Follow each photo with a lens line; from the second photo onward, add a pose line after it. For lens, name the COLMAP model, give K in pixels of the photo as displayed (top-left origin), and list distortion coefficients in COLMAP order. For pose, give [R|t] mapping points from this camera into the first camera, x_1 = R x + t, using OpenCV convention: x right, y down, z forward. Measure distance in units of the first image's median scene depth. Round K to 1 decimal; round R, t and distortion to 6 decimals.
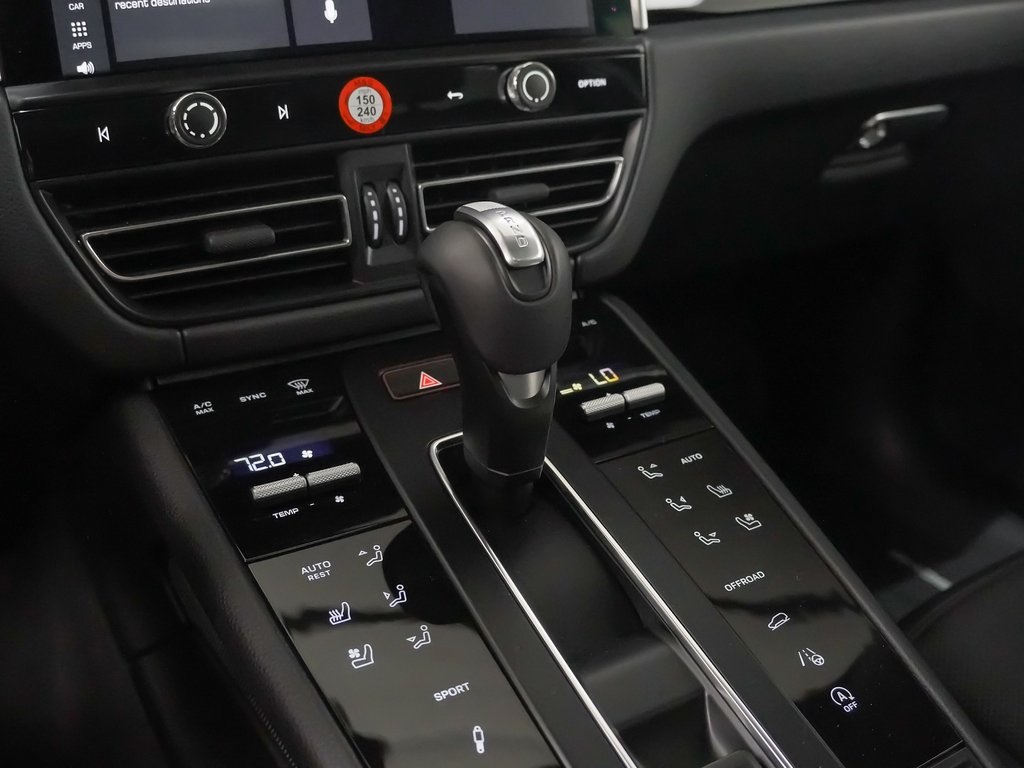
lens RADIAL K [[1097.9, 0, 519.1], [0, 1097.9, 382.6], [0, 0, 1]] dist [-0.164728, 0.000000]
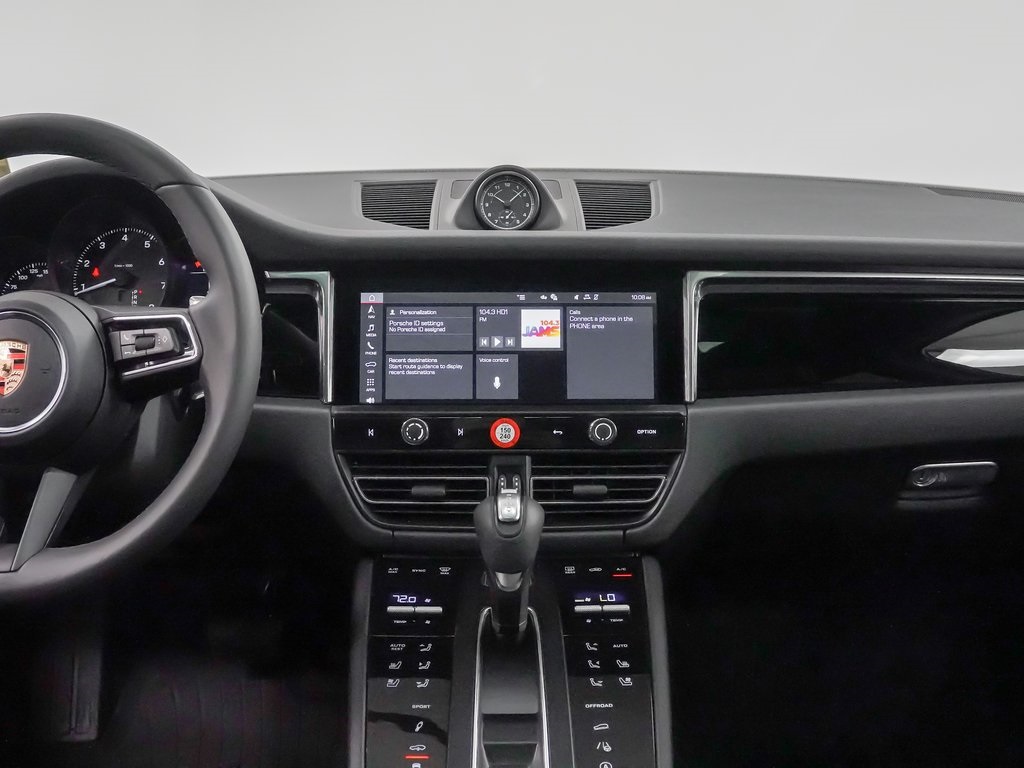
lens RADIAL K [[1097.9, 0, 513.0], [0, 1097.9, 382.5], [0, 0, 1]] dist [-0.164728, 0.000000]
pose [[0.870588, 0.080032, -0.485460, 0.818036], [-0.199695, 0.959234, -0.199980, 0.046306], [0.449664, 0.271044, 0.851080, -0.687899]]
